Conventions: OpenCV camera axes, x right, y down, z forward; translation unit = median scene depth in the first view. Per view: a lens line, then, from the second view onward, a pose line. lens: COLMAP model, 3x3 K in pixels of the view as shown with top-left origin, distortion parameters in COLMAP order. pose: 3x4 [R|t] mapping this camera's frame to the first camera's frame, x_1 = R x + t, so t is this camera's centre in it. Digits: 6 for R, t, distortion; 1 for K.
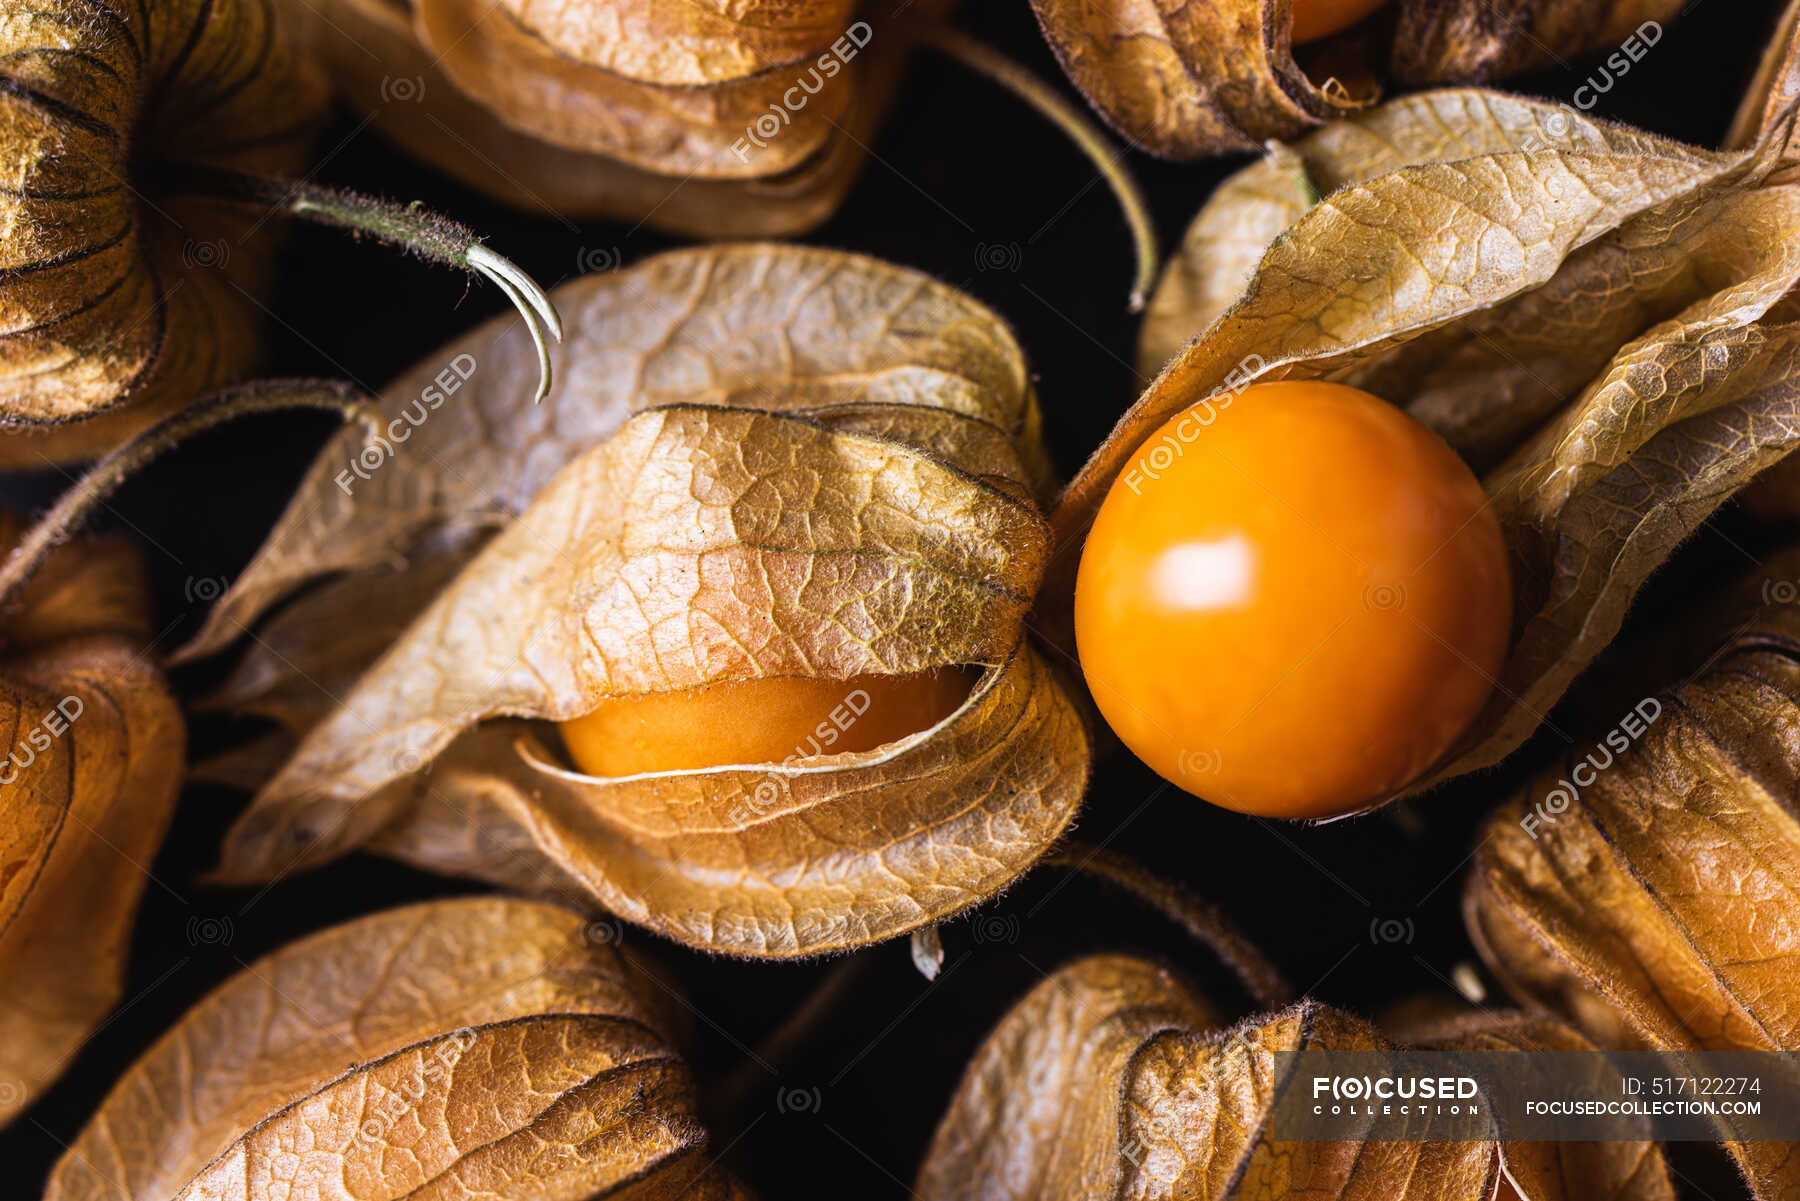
lens RADIAL K [[2998.5, 0, 900.0], [0, 2998.5, 600.5], [0, 0, 1]] dist [-0.000248, 0.005170]
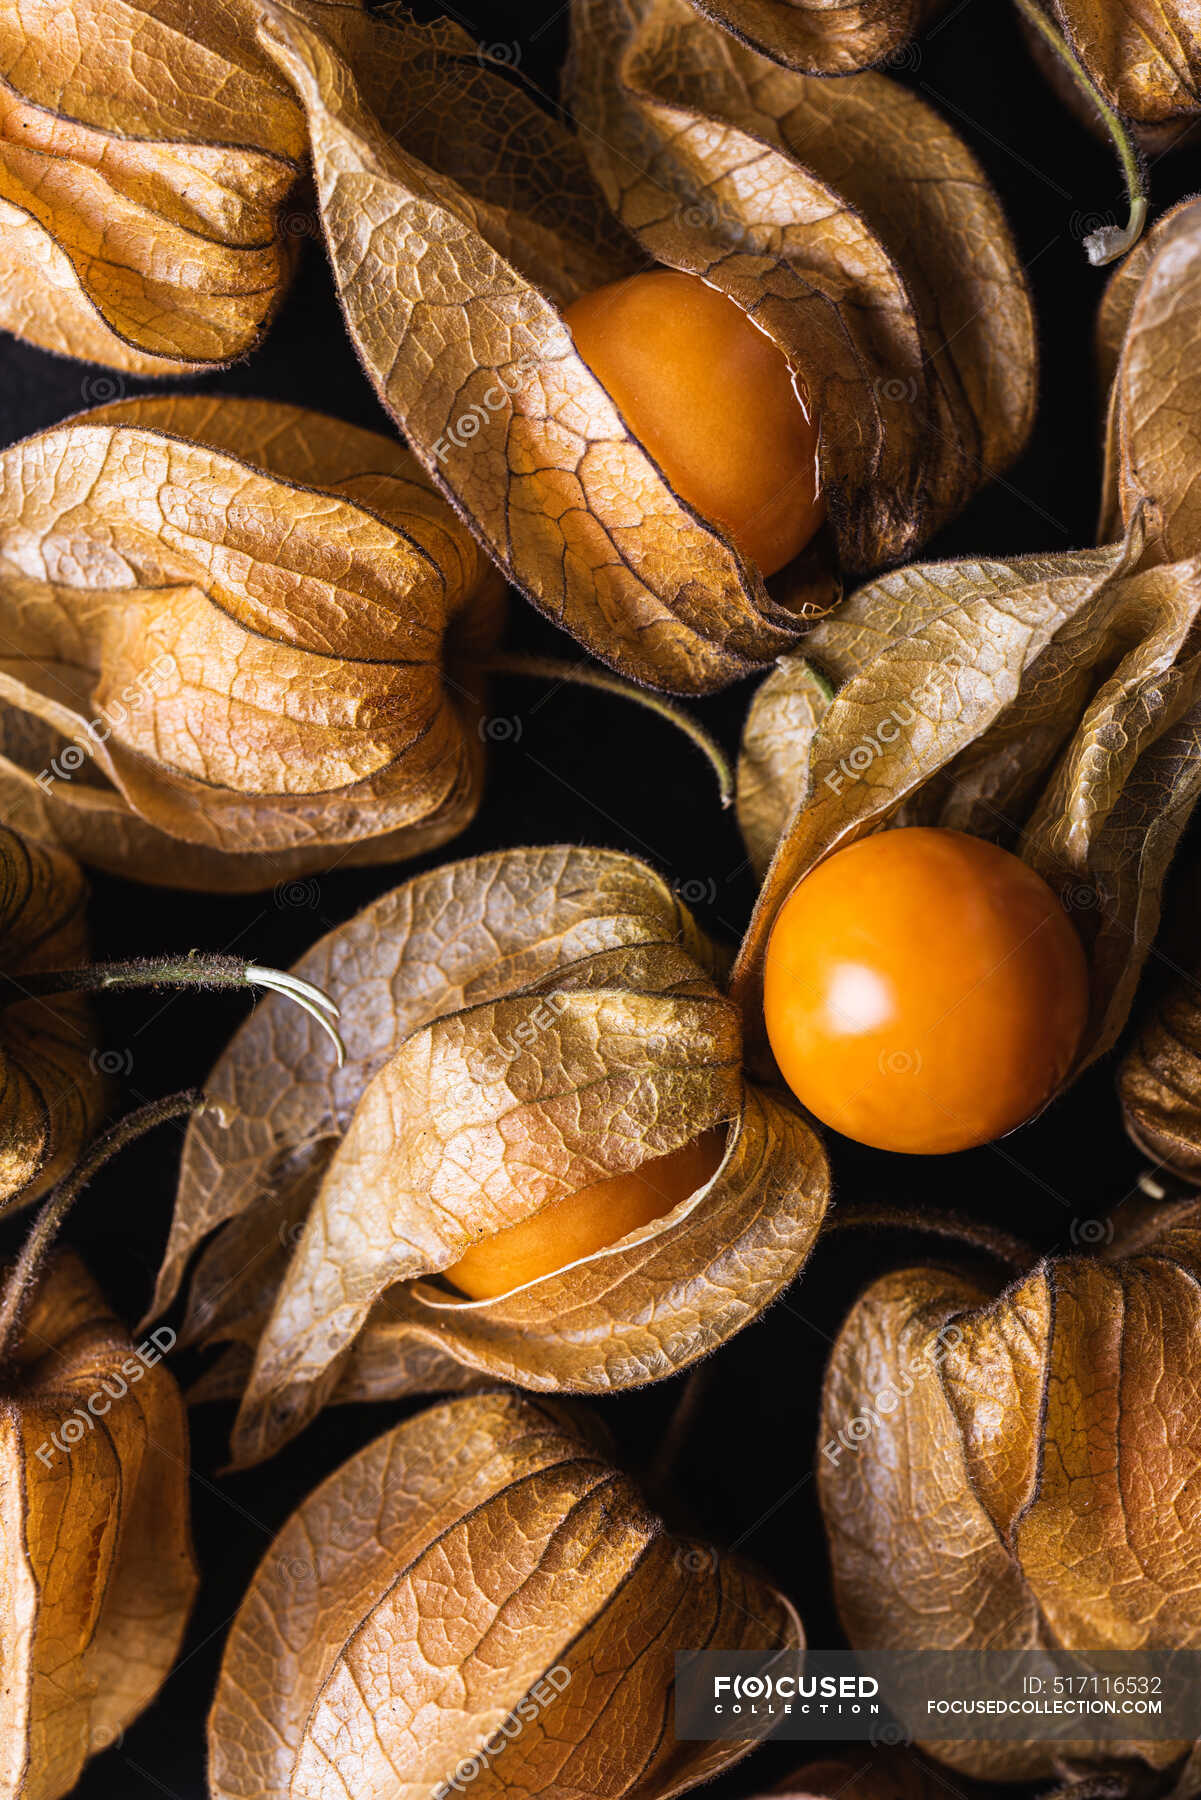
lens RADIAL K [[2889.7, 0, 598.2], [0, 2889.7, 875.2], [0, 0, 1]] dist [0.037318, -0.194616]
pose [[0.928402, -0.371297, 0.014406, -0.002816], [0.370156, 0.927544, 0.051448, -0.163513], [-0.032465, -0.042432, 0.998572, -0.268355]]
